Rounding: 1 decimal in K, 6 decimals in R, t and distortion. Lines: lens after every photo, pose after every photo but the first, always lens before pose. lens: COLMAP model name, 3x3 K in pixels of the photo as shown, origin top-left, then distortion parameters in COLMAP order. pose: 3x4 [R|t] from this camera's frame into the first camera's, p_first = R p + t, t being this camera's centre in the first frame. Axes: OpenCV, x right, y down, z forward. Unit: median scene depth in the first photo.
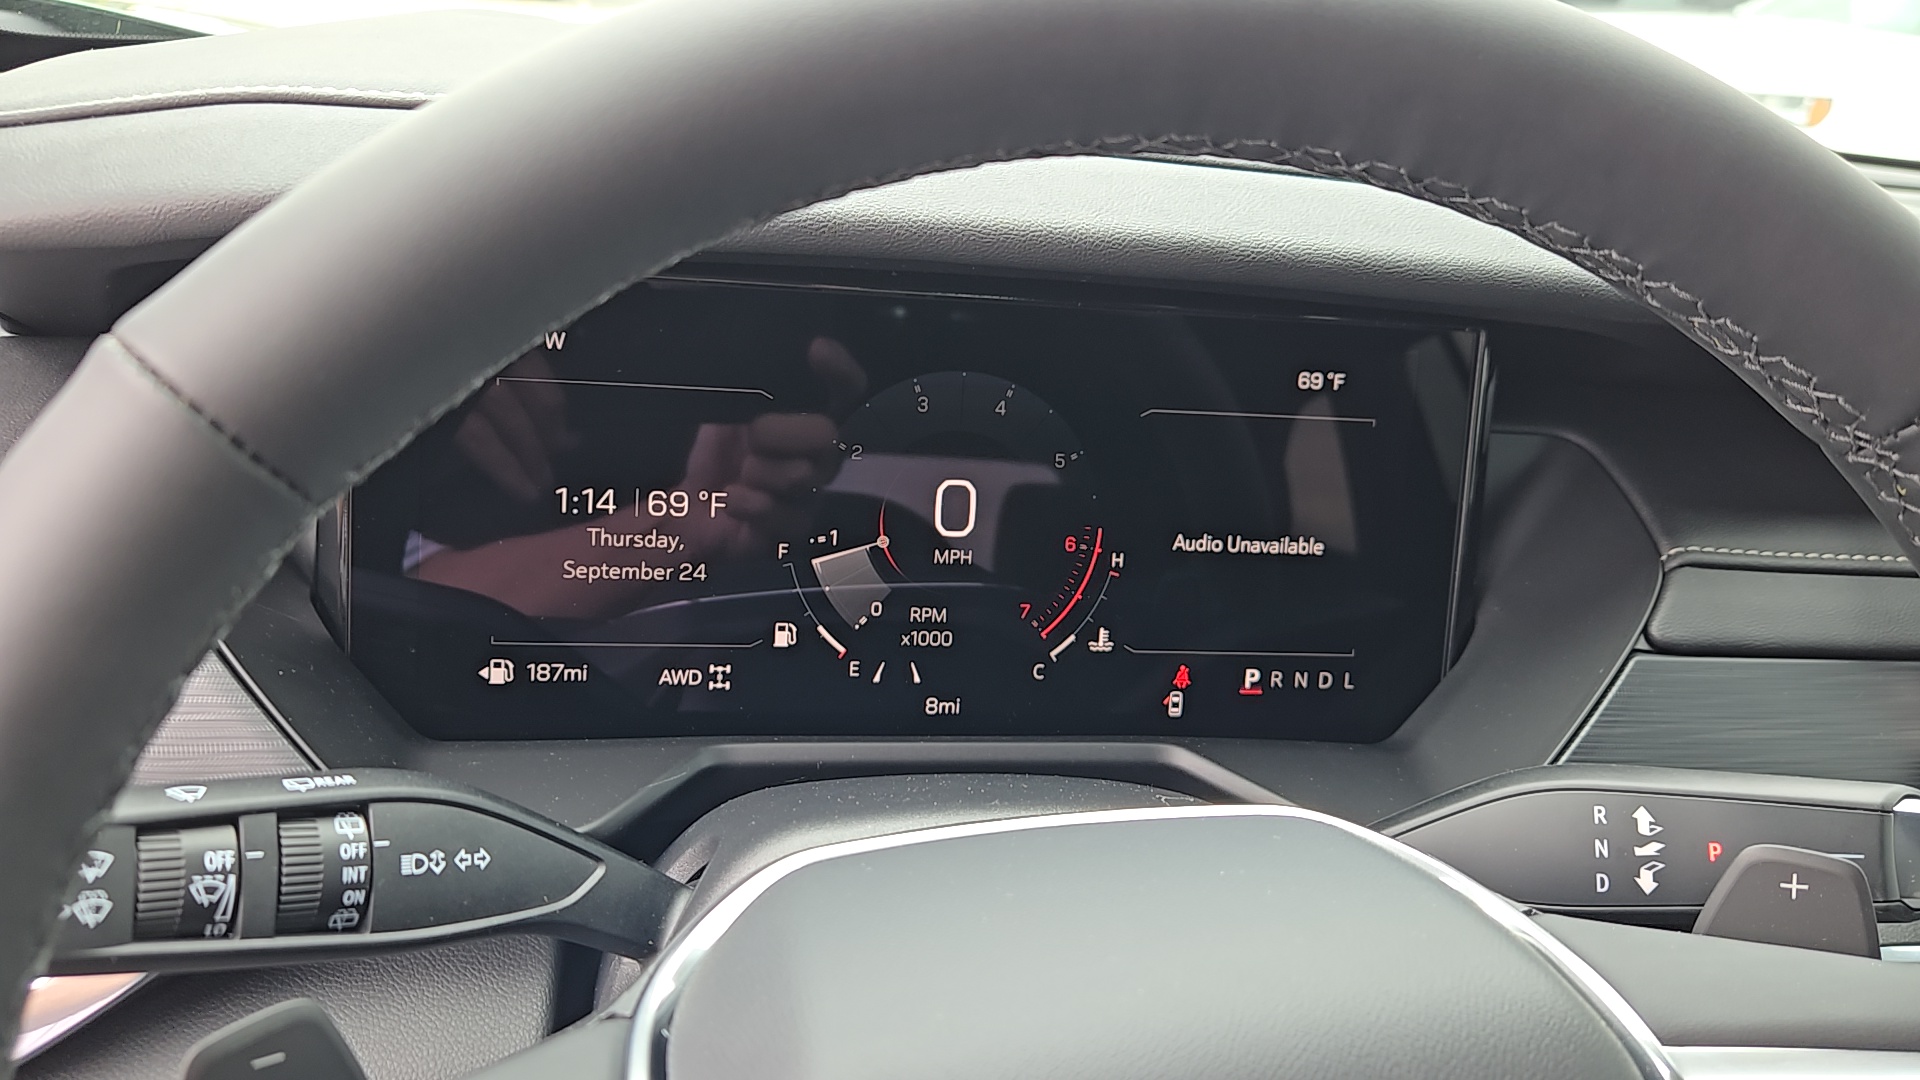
lens RADIAL K [[1609.6, 0, 965.7], [0, 1609.6, 562.2], [0, 0, 1]] dist [0.007302, -0.000593]
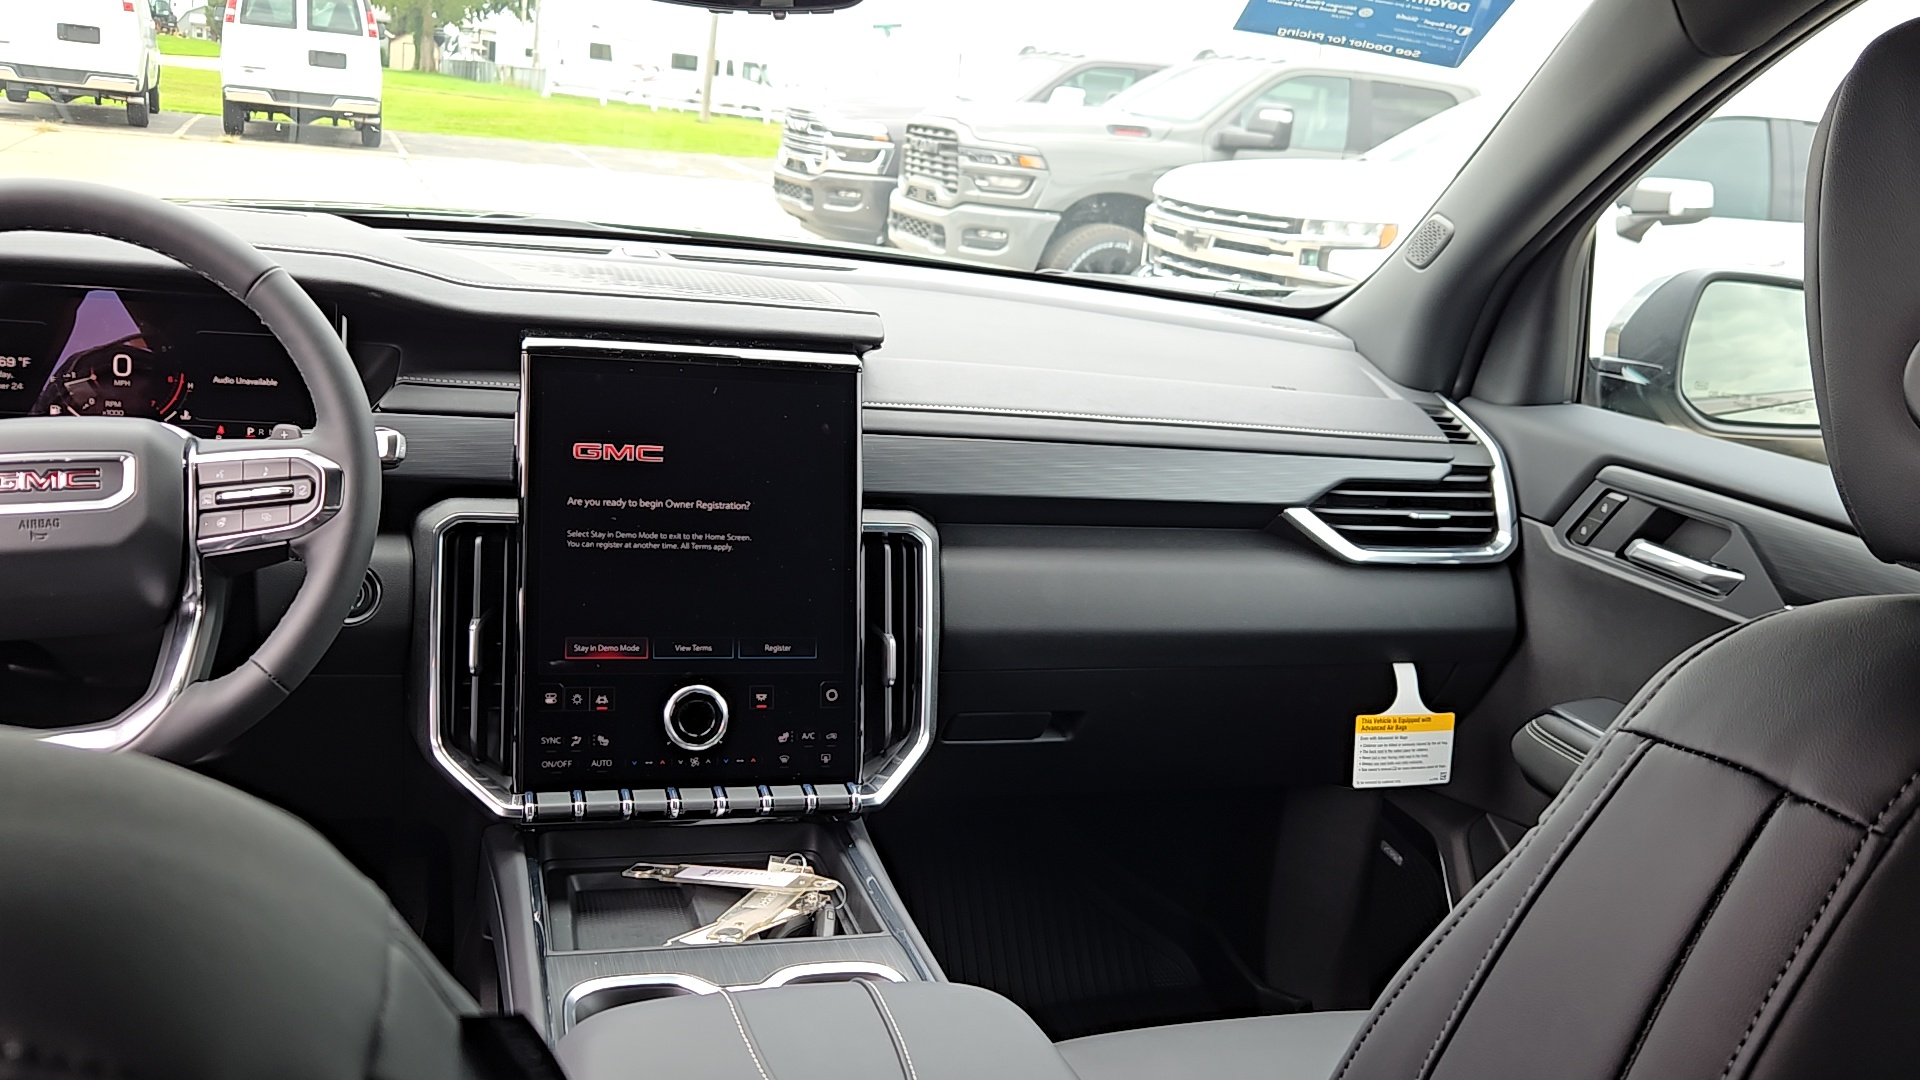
lens RADIAL K [[1609.6, 0, 941.2], [0, 1609.6, 538.1], [0, 0, 1]] dist [0.007302, -0.000593]
pose [[0.996677, -0.027754, 0.076587, 1.191065], [0.034360, 0.995673, -0.086342, 0.556939], [-0.073859, 0.088687, 0.993317, -1.865268]]
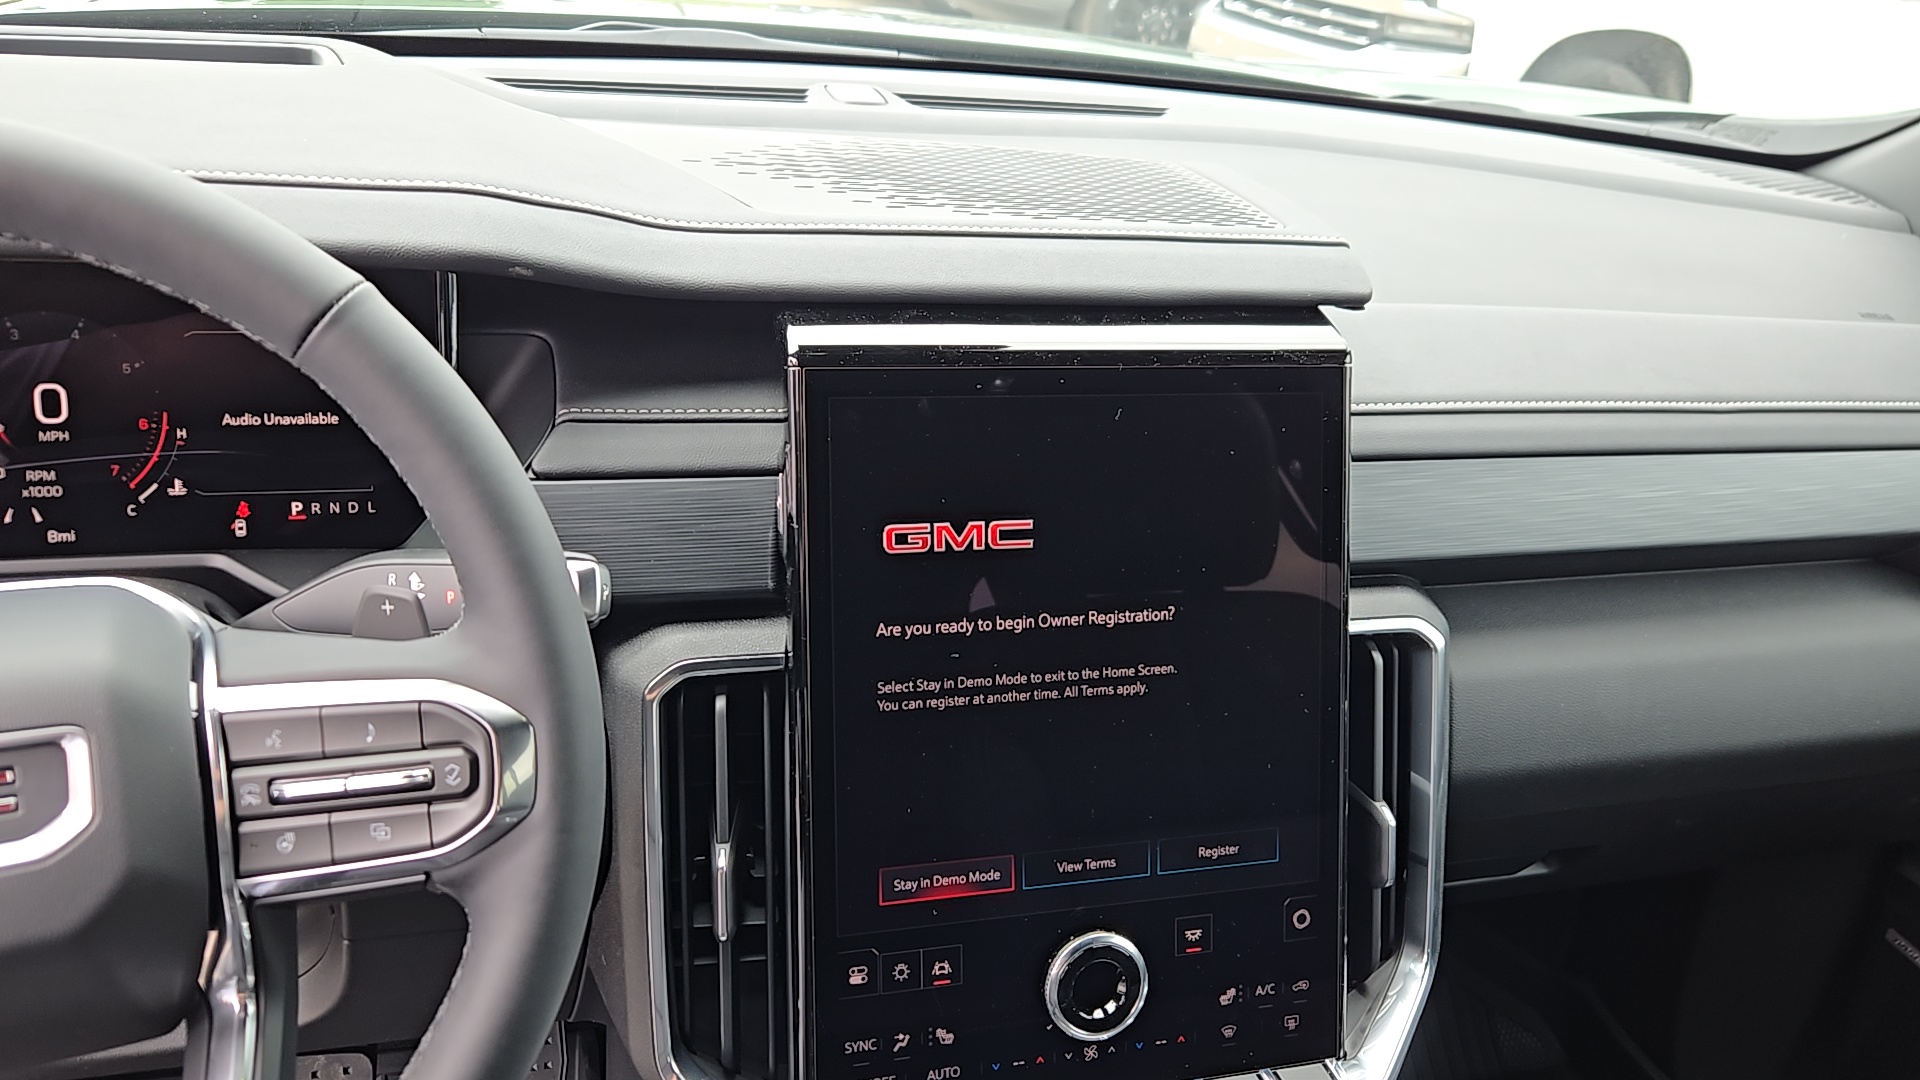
lens RADIAL K [[1609.6, 0, 943.7], [0, 1609.6, 538.1], [0, 0, 1]] dist [0.007302, -0.000593]
pose [[0.995536, -0.047567, 0.081523, 0.691378], [0.040980, 0.995899, 0.080654, 0.004066], [-0.085025, -0.076953, 0.993403, -0.567523]]
